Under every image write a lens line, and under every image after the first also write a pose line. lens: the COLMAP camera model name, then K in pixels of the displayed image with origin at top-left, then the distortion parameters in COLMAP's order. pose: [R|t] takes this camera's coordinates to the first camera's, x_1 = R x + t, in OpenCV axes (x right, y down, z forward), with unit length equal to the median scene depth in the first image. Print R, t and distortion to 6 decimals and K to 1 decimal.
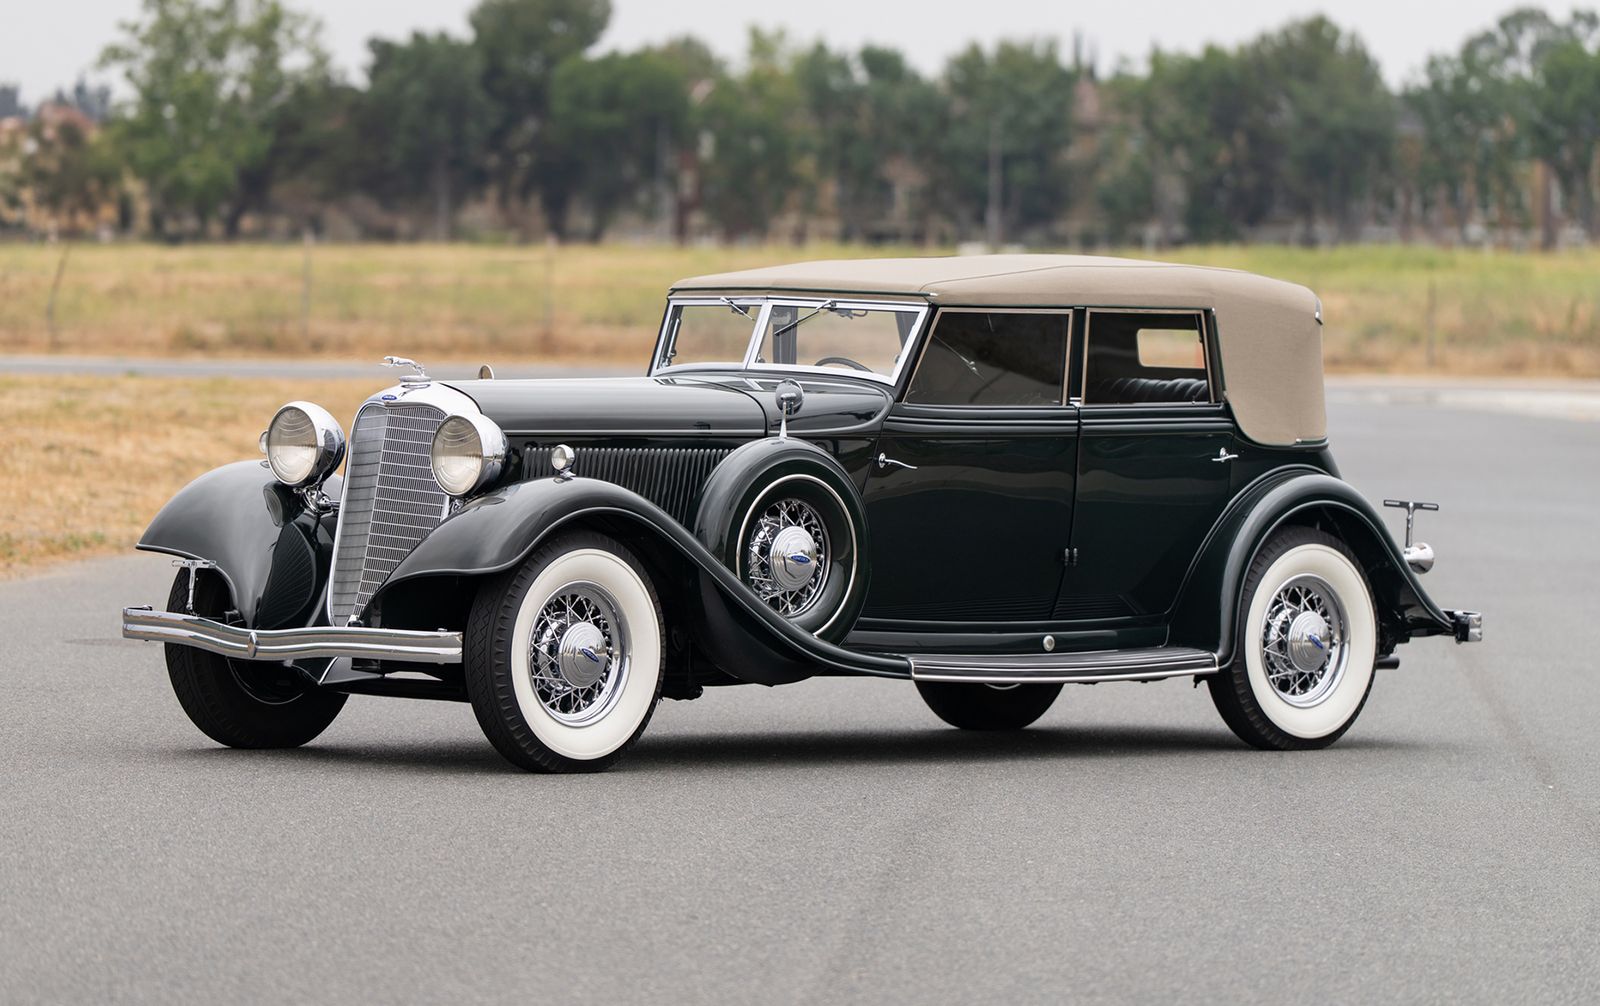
lens RADIAL K [[8361.7, 0, 790.5], [0, 8361.7, 500.0], [0, 0, 1]] dist [0.069177, 0.000000]
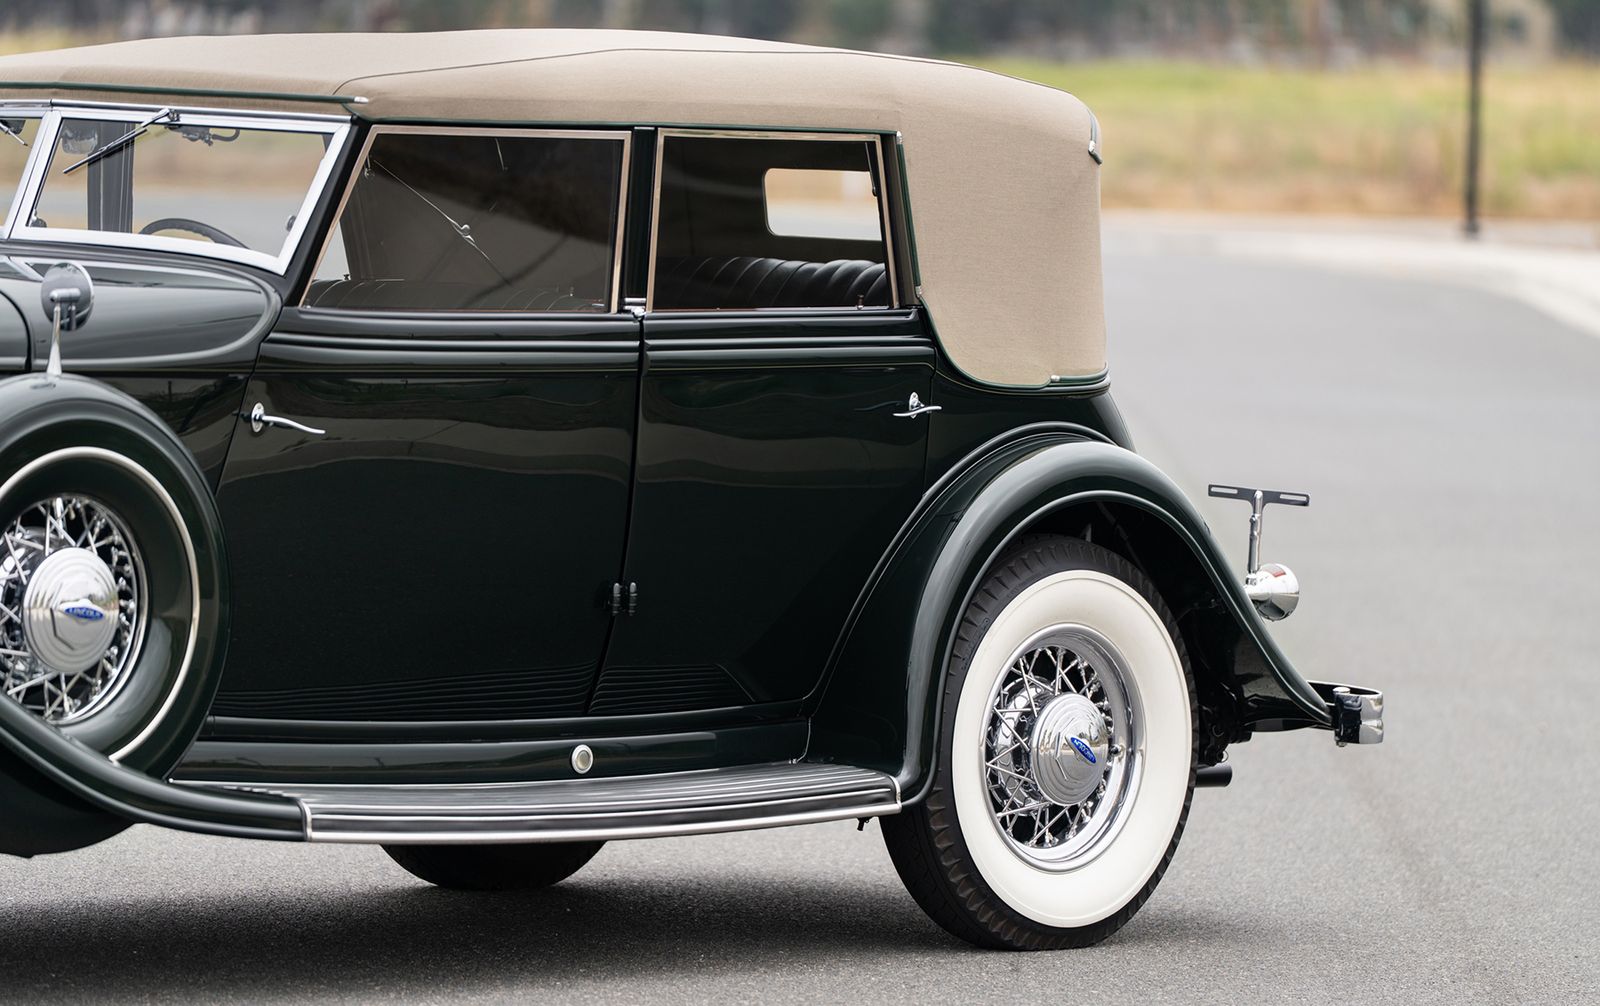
lens RADIAL K [[9045.1, 0, 798.0], [0, 9045.1, 506.0], [0, 0, 1]] dist [0.068230, 0.000000]
pose [[0.999400, 0.008715, 0.033531, 0.024644], [-0.009340, 0.999785, 0.018521, -0.009535], [-0.033362, -0.018823, 0.999266, 0.416299]]
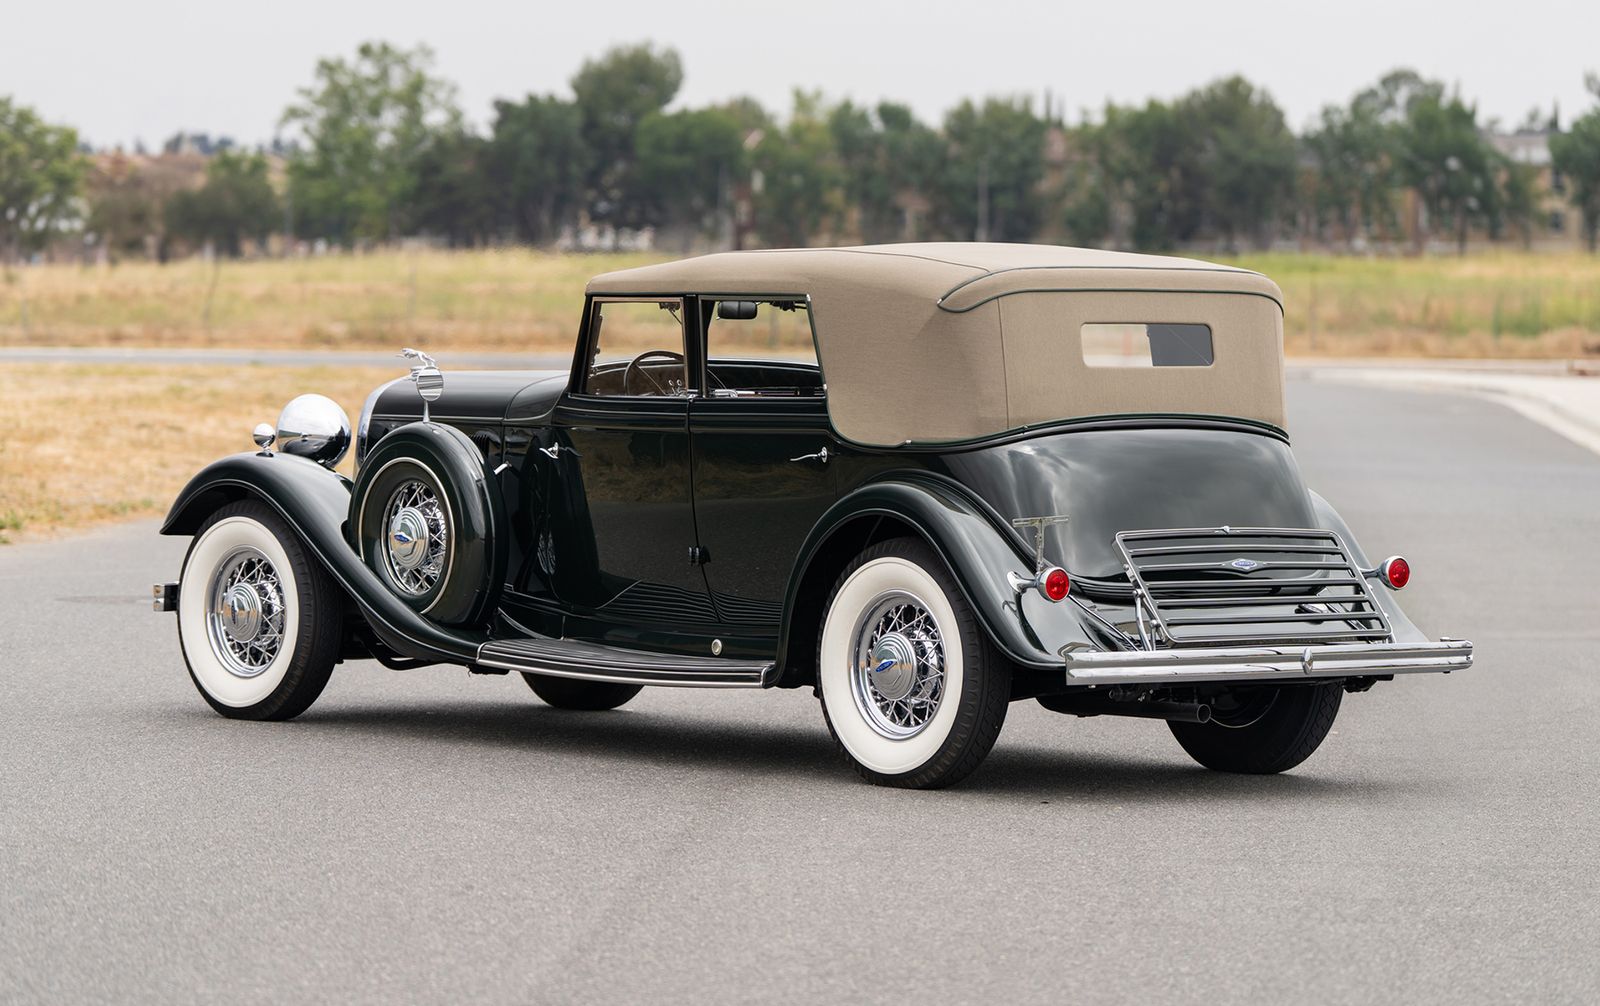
lens RADIAL K [[6516.0, 0, 802.0], [0, 6516.0, 504.0], [0, 0, 1]] dist [0.104627, 0.000000]
pose [[0.999964, -0.007347, -0.004322, 0.023209], [0.007377, 0.999948, 0.007020, -0.001942], [0.004270, -0.007052, 0.999966, 0.136384]]
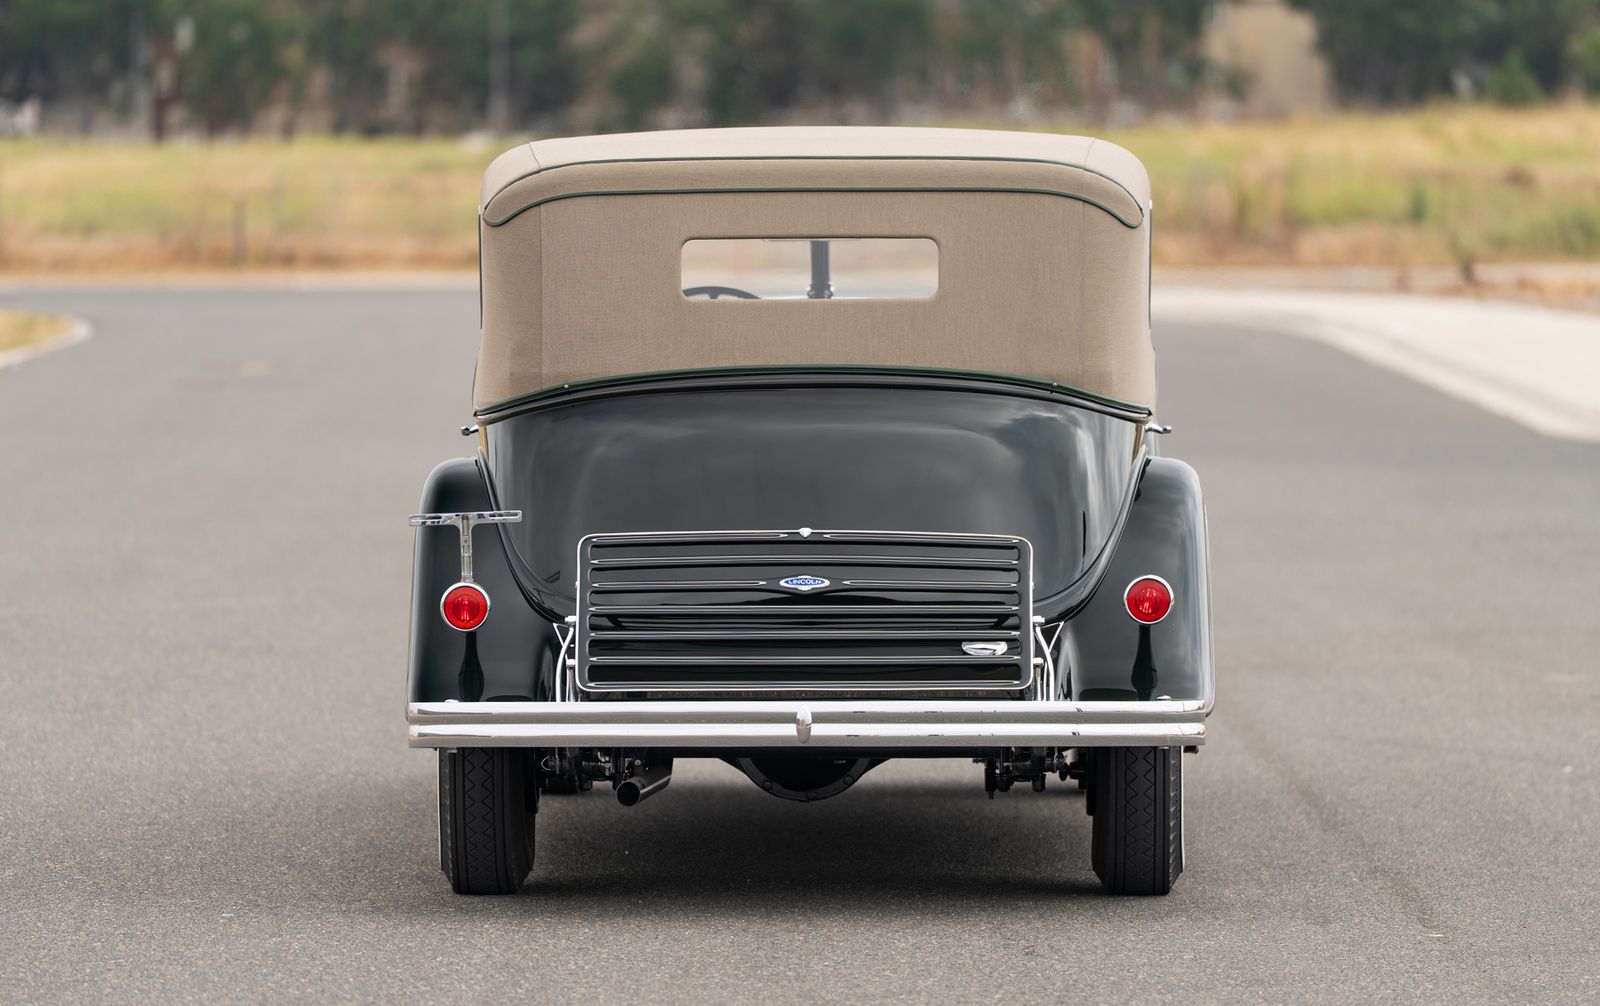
lens RADIAL K [[8999.7, 0, 801.3], [0, 8999.7, 502.8], [0, 0, 1]] dist [0.006241, 0.000000]
pose [[0.998087, -0.024152, 0.056909, 0.002995], [0.023564, 0.999662, 0.010986, -0.007242], [-0.057155, -0.009624, 0.998319, 0.291016]]
